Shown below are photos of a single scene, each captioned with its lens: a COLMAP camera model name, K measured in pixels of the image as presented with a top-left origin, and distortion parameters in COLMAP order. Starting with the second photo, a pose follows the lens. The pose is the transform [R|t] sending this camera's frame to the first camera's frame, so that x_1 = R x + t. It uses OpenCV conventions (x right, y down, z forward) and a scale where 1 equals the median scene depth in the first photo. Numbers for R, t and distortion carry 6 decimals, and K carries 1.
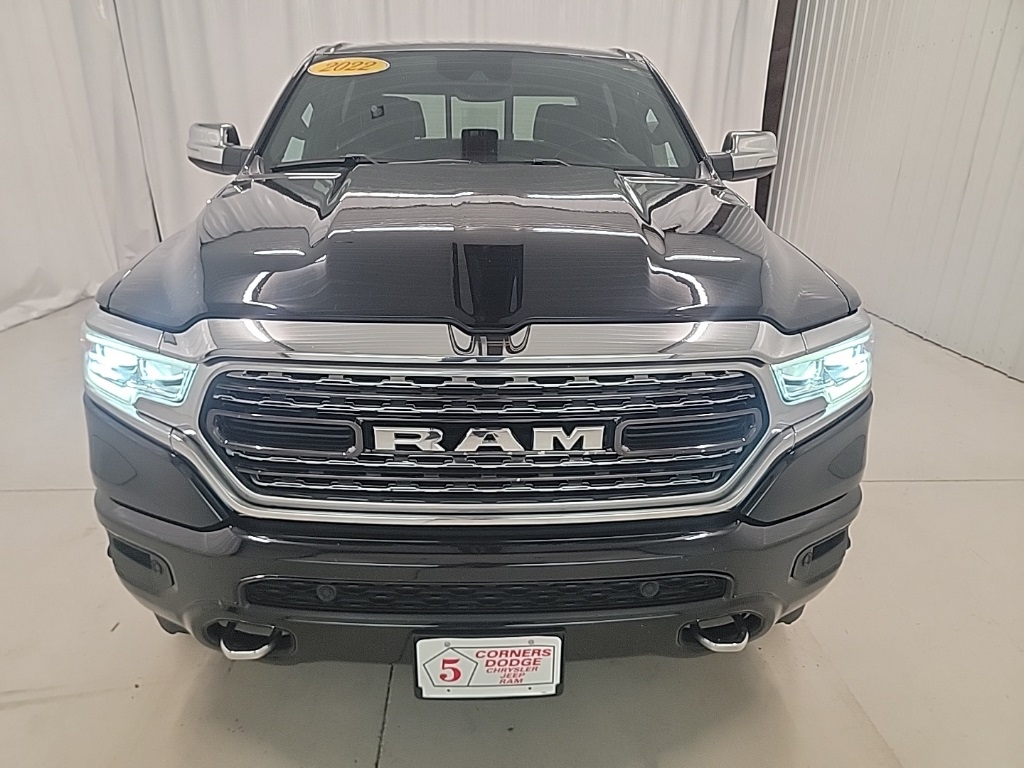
lens RADIAL K [[715.2, 0, 506.1], [0, 715.2, 387.9], [0, 0, 1]] dist [0.041892, -0.023501]
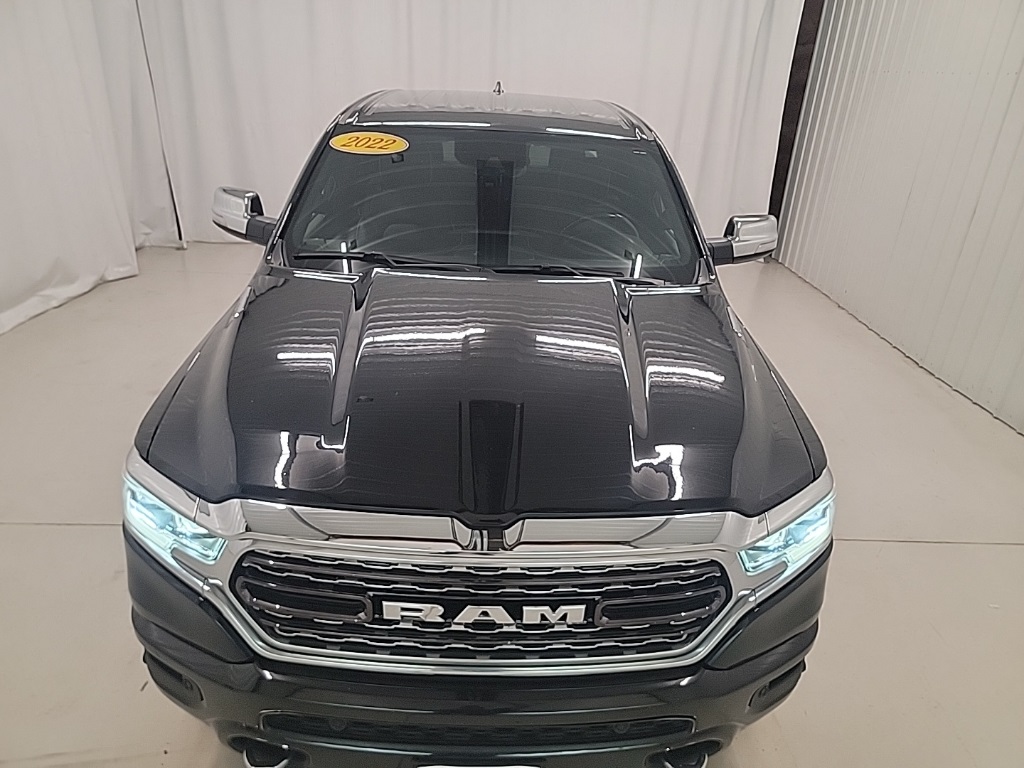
lens RADIAL K [[715.2, 0, 522.0], [0, 715.2, 381.8], [0, 0, 1]] dist [0.041892, -0.023501]
pose [[0.999227, 0.038663, 0.007154, 0.011311], [-0.039064, 0.996865, 0.068810, -0.303105], [-0.004471, -0.069036, 0.997604, -0.093300]]
